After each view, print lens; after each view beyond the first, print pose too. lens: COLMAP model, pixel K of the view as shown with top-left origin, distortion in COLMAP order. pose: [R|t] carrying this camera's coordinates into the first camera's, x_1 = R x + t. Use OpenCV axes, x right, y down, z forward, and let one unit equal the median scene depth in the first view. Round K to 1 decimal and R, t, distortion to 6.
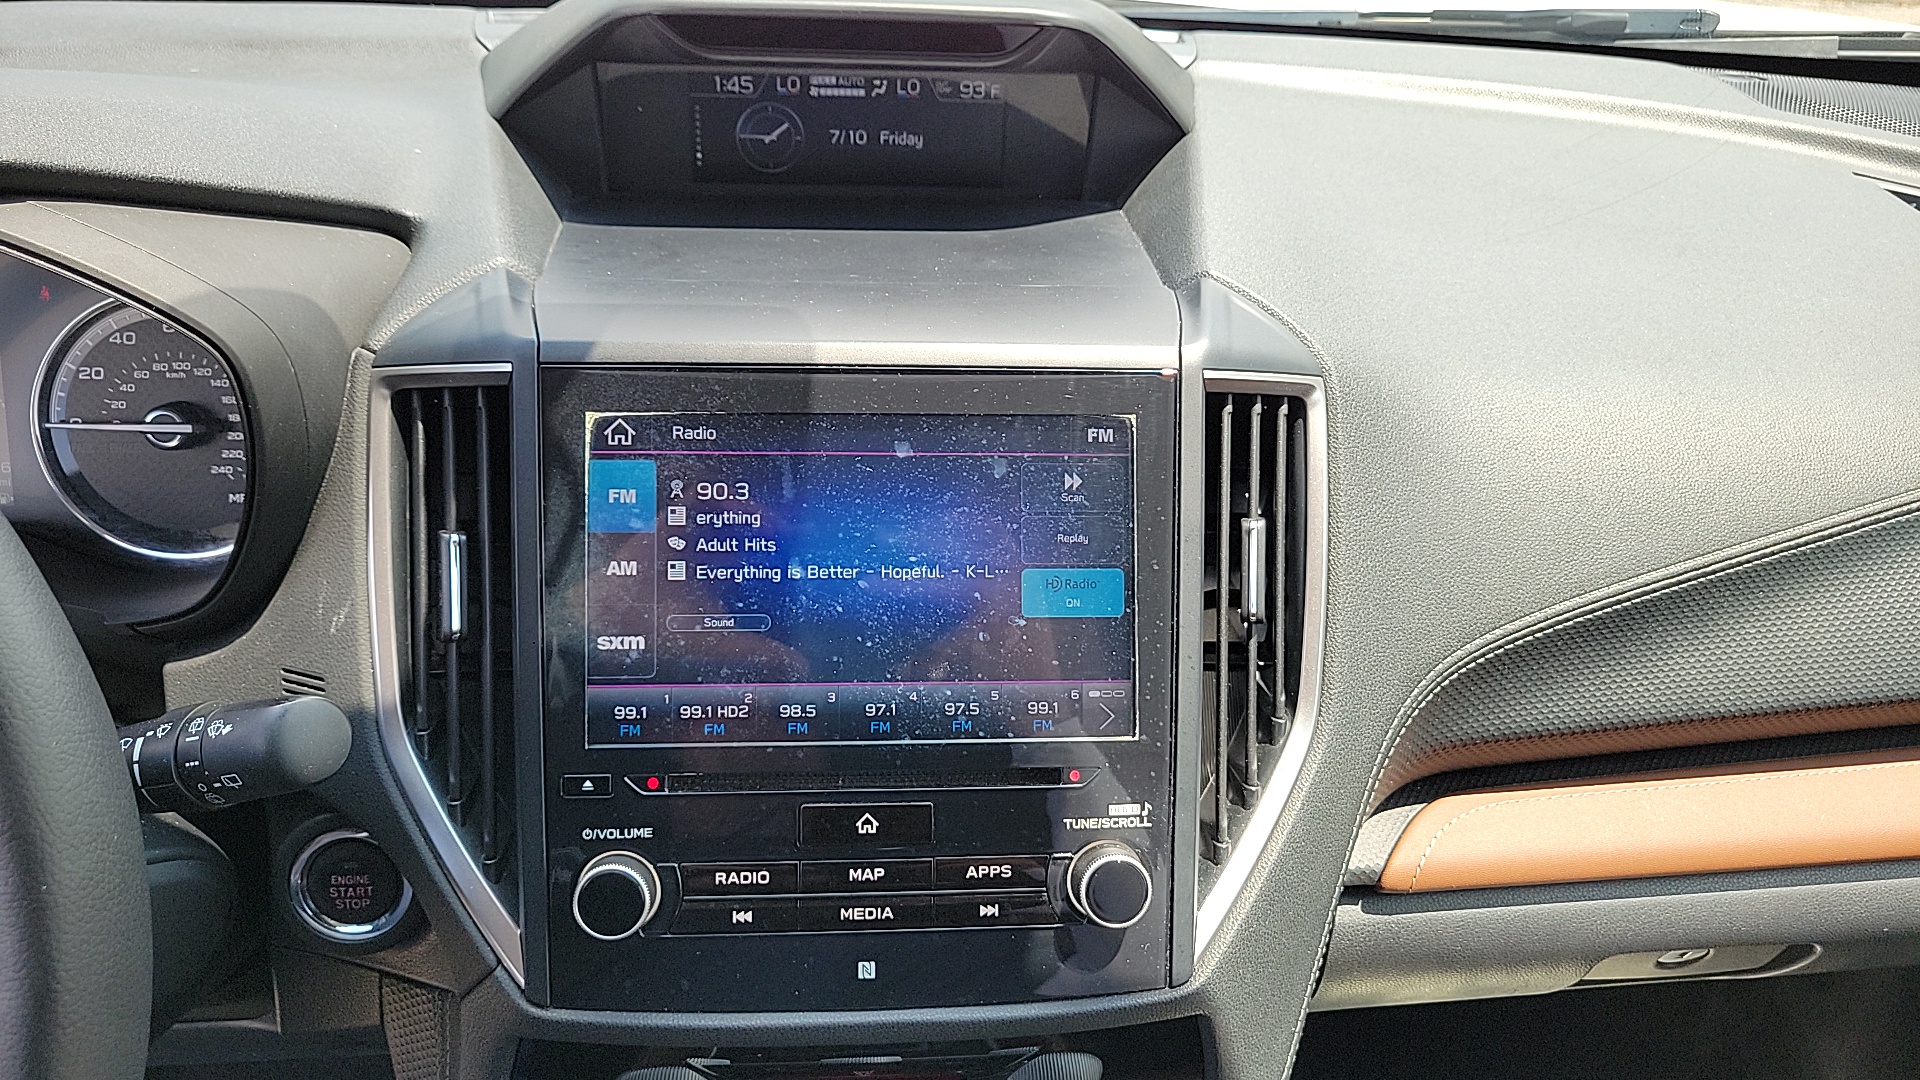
lens RADIAL K [[1481.1, 0, 973.5], [0, 1481.1, 526.5], [0, 0, 1]] dist [0.019298, -0.017006]
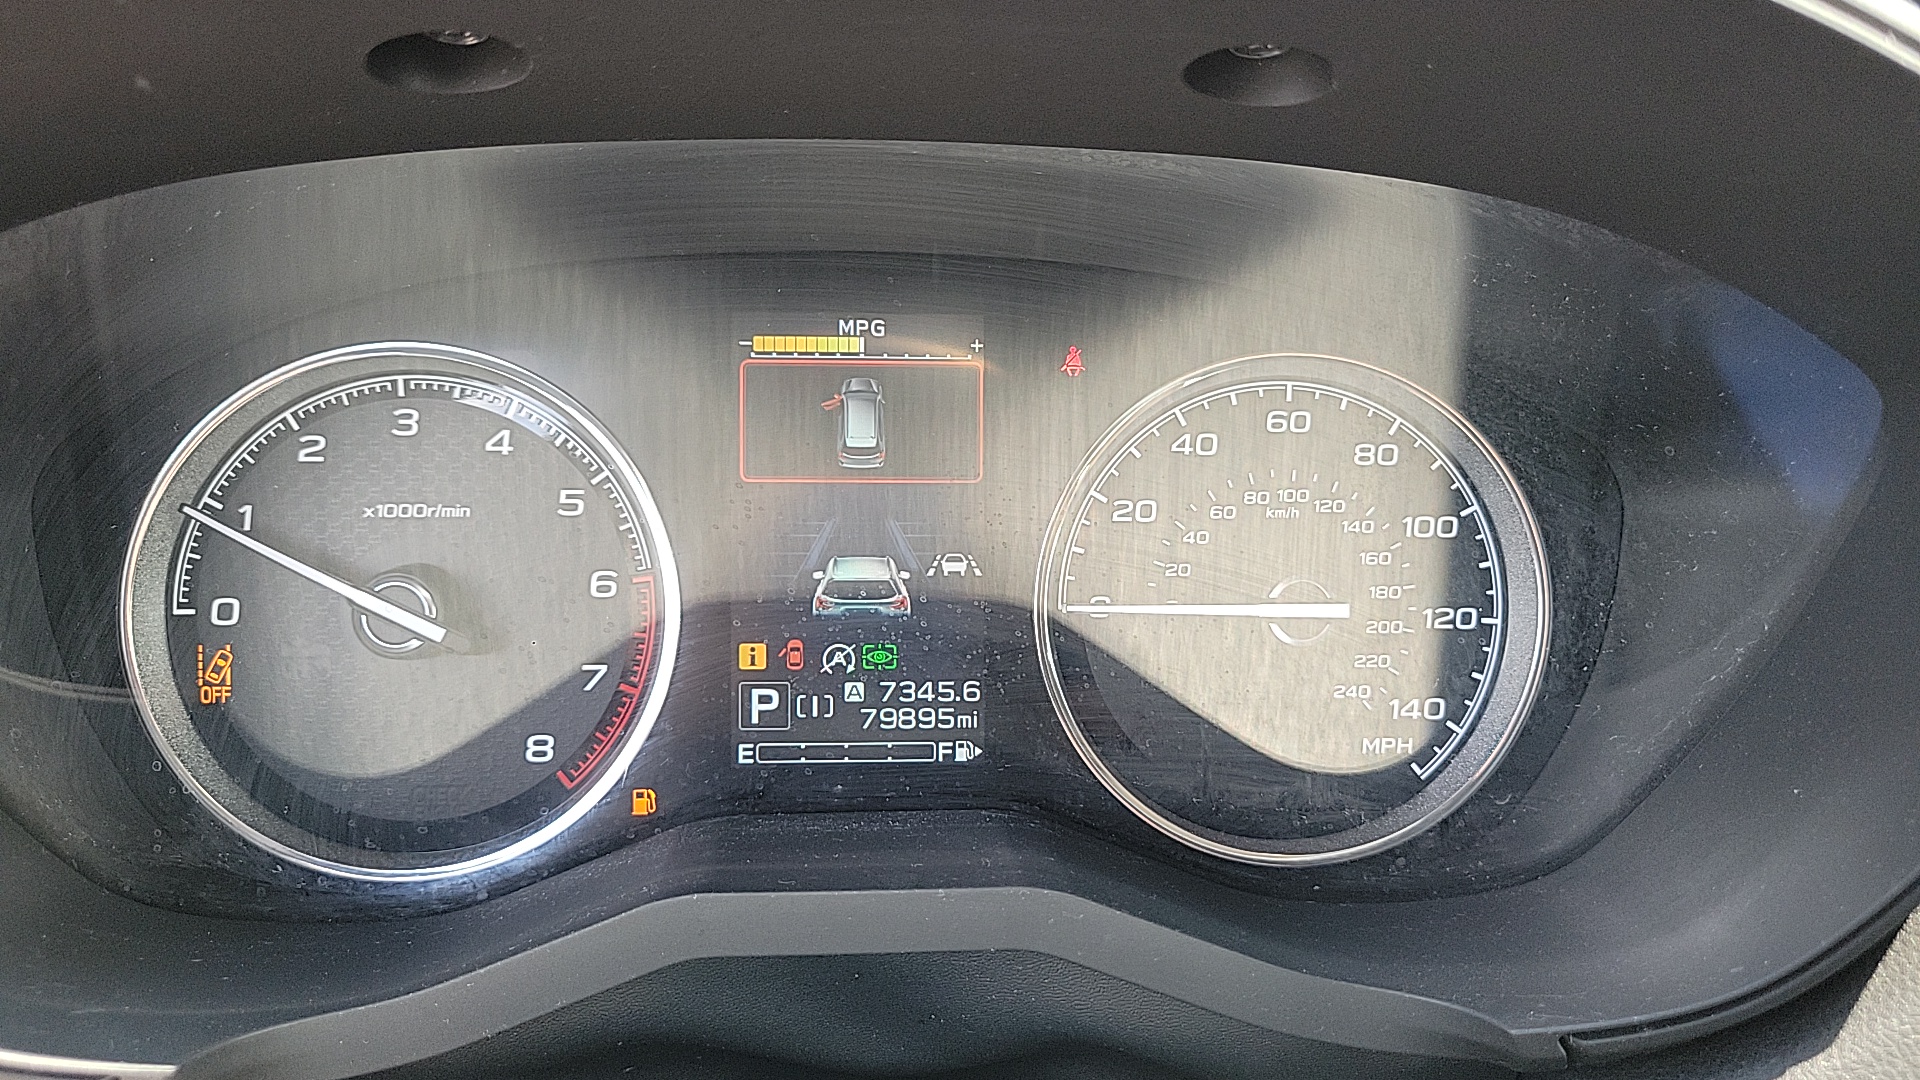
lens RADIAL K [[1481.1, 0, 944.2], [0, 1481.1, 537.6], [0, 0, 1]] dist [0.019298, -0.017006]
pose [[0.999771, -0.012806, -0.017156, -0.772264], [0.010084, 0.988597, -0.150250, -0.017414], [0.018885, 0.150043, 0.988499, 0.563351]]
